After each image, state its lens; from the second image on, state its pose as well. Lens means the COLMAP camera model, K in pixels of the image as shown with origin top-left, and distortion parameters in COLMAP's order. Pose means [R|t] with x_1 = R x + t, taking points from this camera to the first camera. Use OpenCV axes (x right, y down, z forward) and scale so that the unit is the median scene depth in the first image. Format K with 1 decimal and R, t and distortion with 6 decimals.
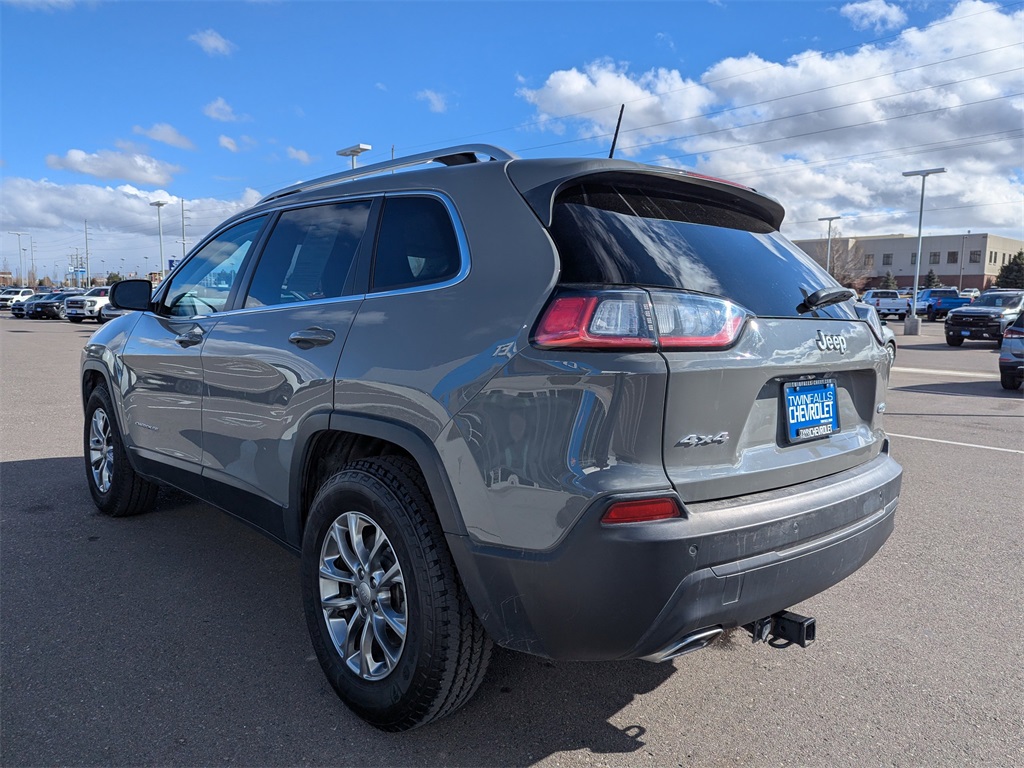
lens RADIAL K [[729.0, 0, 514.5], [0, 729.0, 382.6], [0, 0, 1]] dist [0.052906, -0.037059]
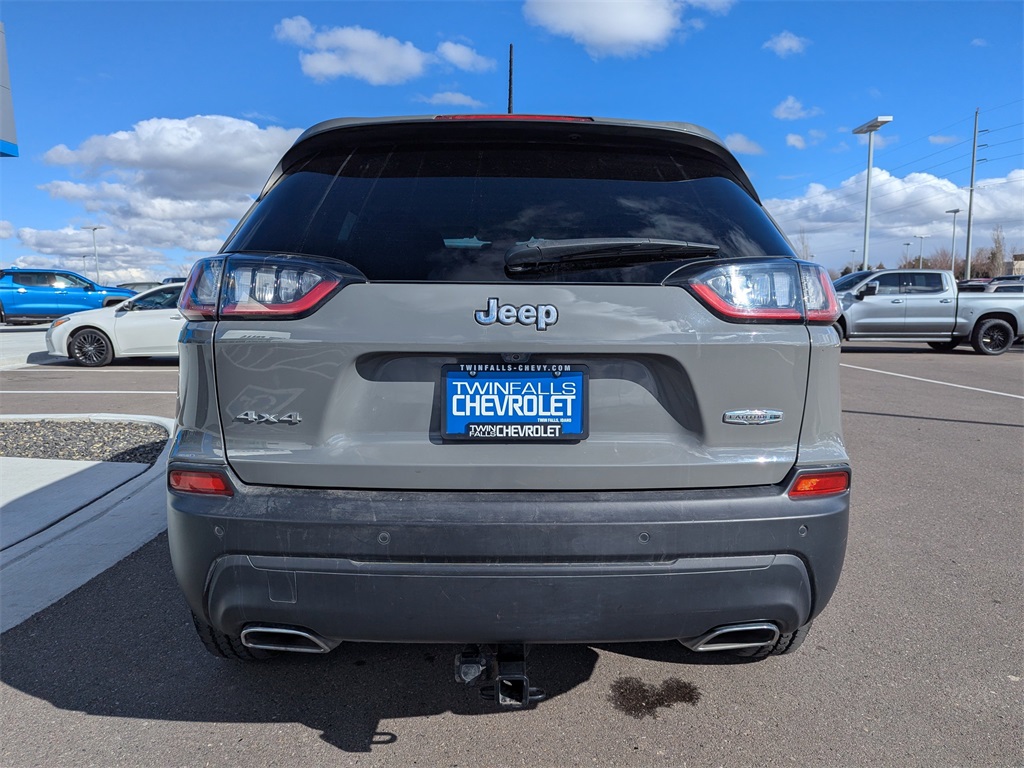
lens RADIAL K [[729.0, 0, 524.5], [0, 729.0, 382.3], [0, 0, 1]] dist [0.052906, -0.037059]
pose [[0.741004, 0.048972, -0.669713, 0.898593], [-0.046977, 0.998674, 0.021050, -0.001071], [0.669856, 0.015863, 0.742322, 0.427825]]
